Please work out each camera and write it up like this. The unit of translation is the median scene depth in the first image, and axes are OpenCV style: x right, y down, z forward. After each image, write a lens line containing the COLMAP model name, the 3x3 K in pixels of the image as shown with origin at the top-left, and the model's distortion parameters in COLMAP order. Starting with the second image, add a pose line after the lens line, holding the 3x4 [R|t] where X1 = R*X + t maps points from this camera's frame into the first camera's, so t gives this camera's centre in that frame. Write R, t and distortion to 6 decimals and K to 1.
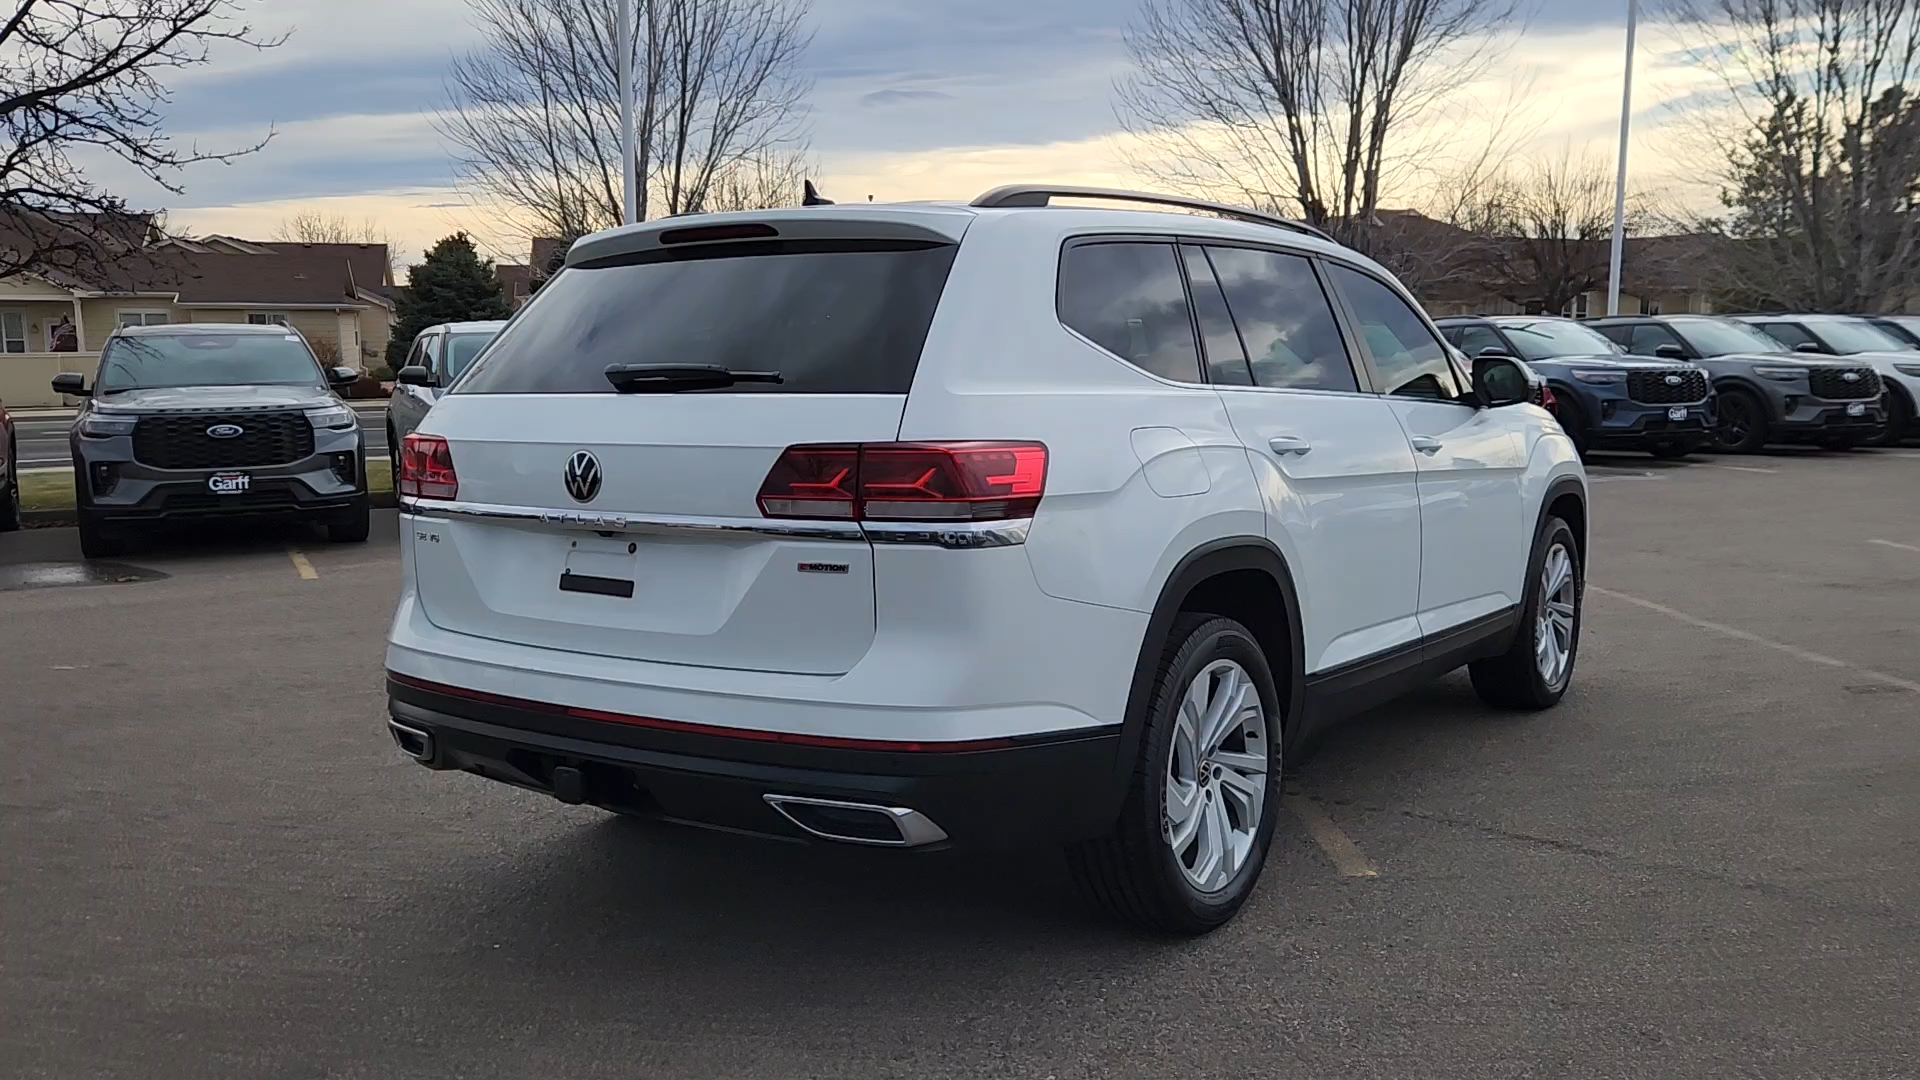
lens RADIAL K [[1627.5, 0, 949.5], [0, 1627.5, 524.5], [0, 0, 1]] dist [0.038425, -0.029263]
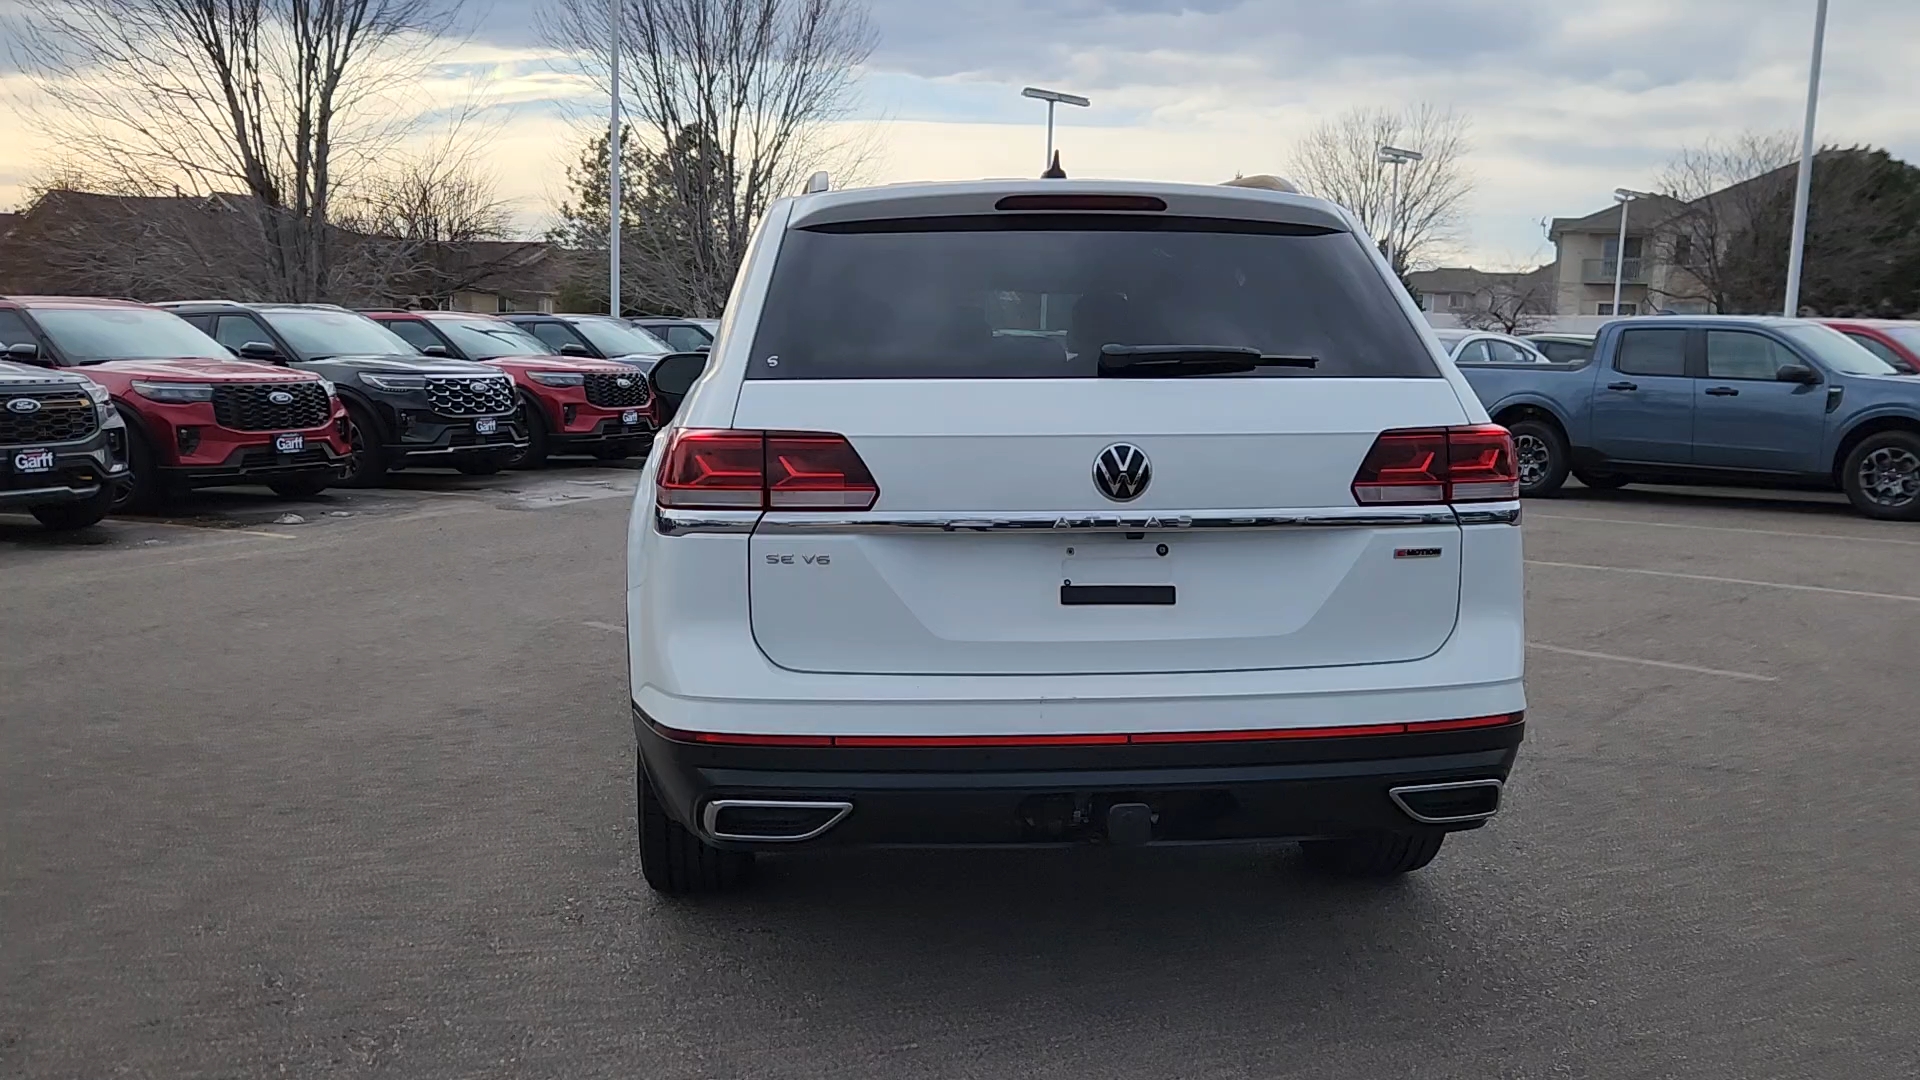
lens RADIAL K [[1627.5, 0, 951.9], [0, 1627.5, 533.0], [0, 0, 1]] dist [0.038425, -0.029263]
pose [[0.760099, -0.056287, 0.647365, -0.859500], [0.052168, 0.998311, 0.025548, -0.023703], [-0.647709, 0.014353, 0.761752, 0.387318]]
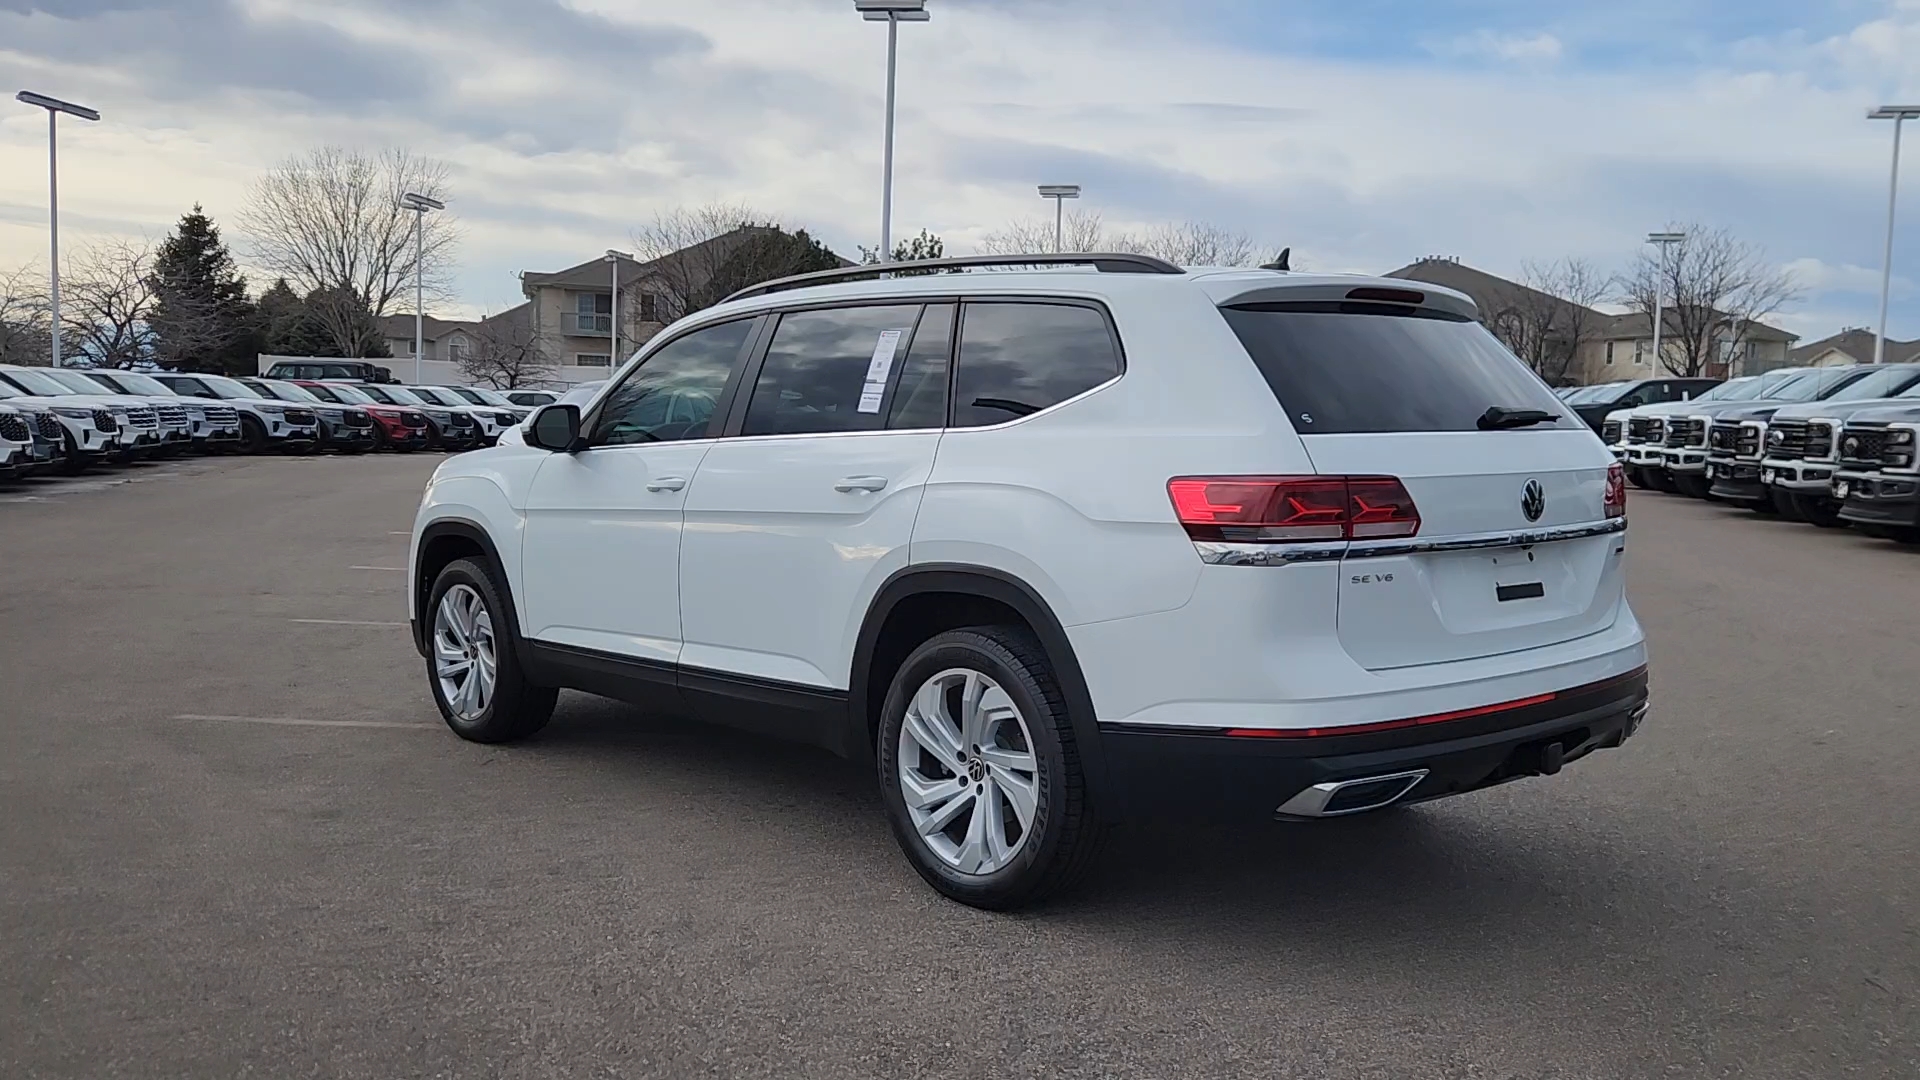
lens RADIAL K [[1627.5, 0, 951.6], [0, 1627.5, 523.7], [0, 0, 1]] dist [0.038425, -0.029263]
pose [[0.225178, -0.055469, 0.972737, -1.474933], [0.084998, 0.995690, 0.037101, -0.092030], [-0.970603, 0.074327, 0.228922, 1.131798]]
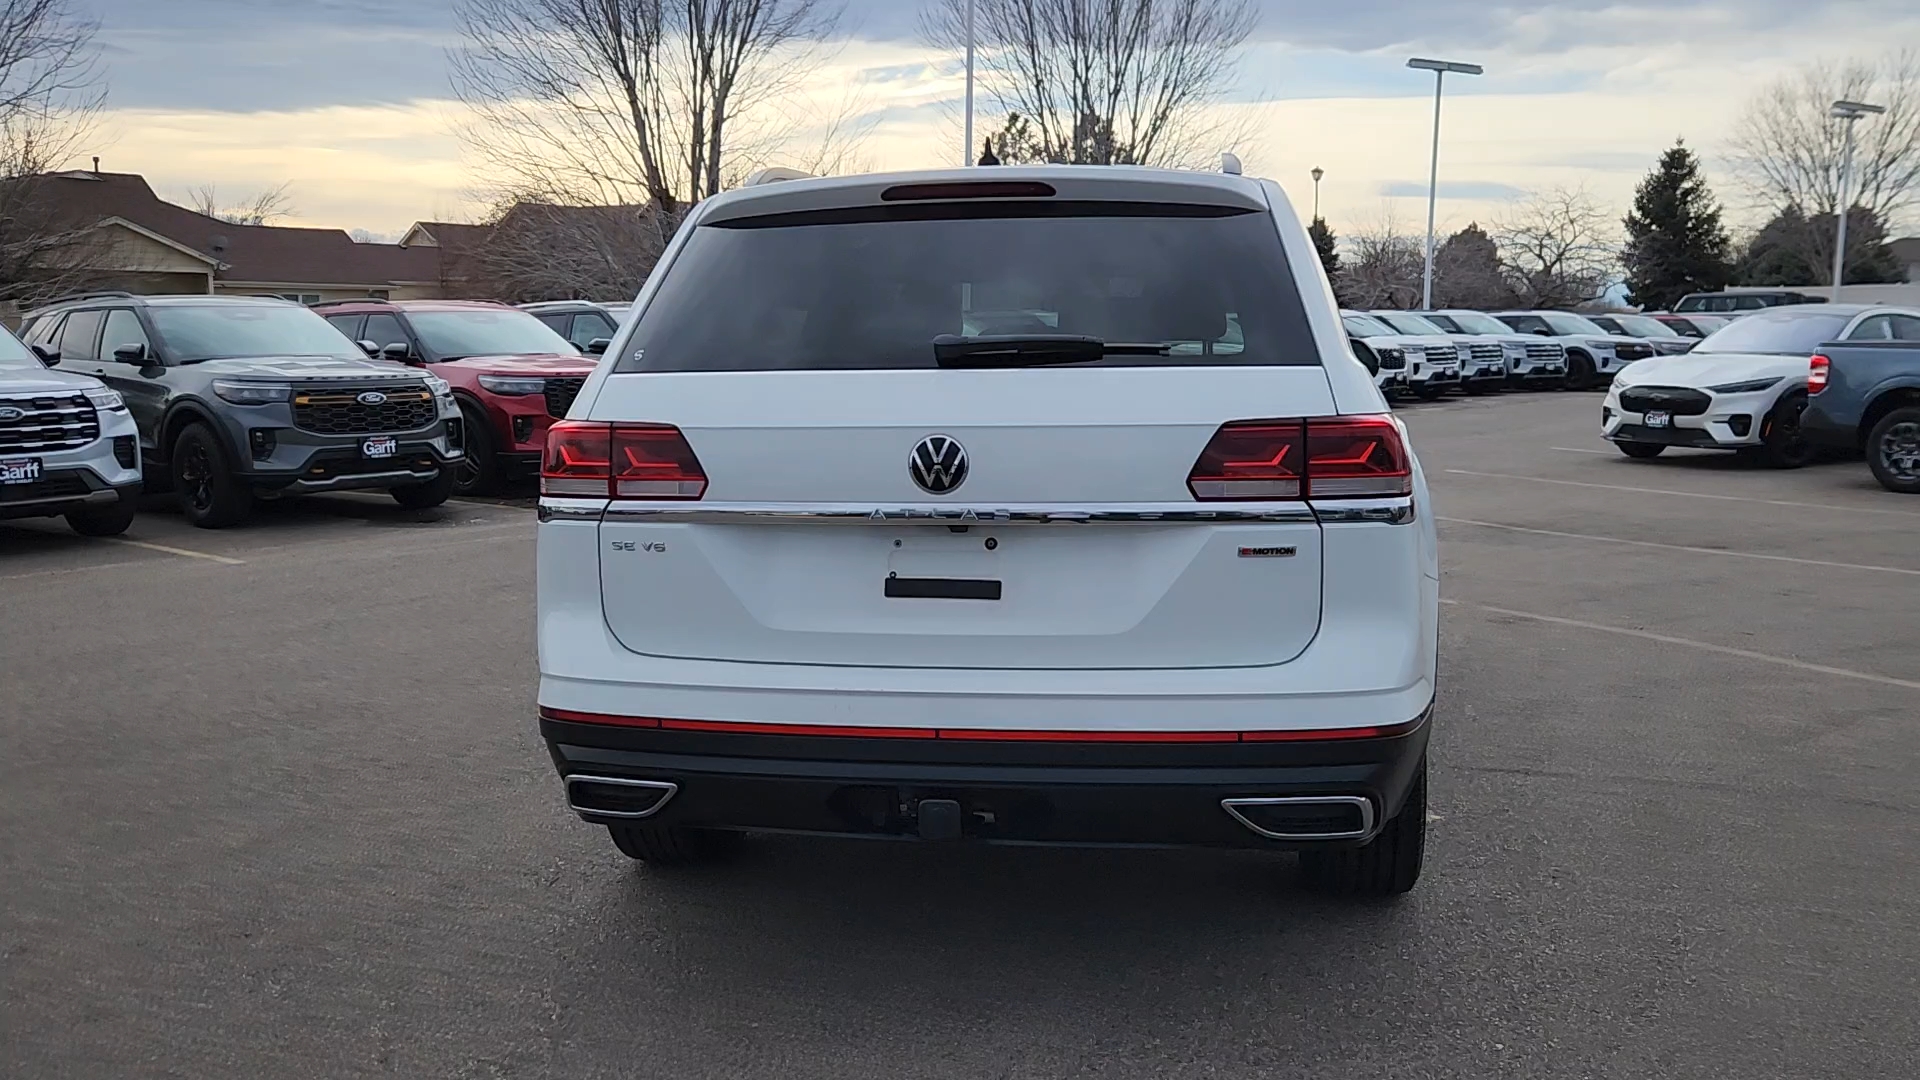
lens RADIAL K [[1627.5, 0, 949.9], [0, 1627.5, 534.3], [0, 0, 1]] dist [0.038425, -0.029263]
pose [[0.898469, -0.047896, 0.436416, -0.595690], [0.042589, 0.998852, 0.021942, -0.010837], [-0.436966, -0.001128, 0.899478, 0.214587]]
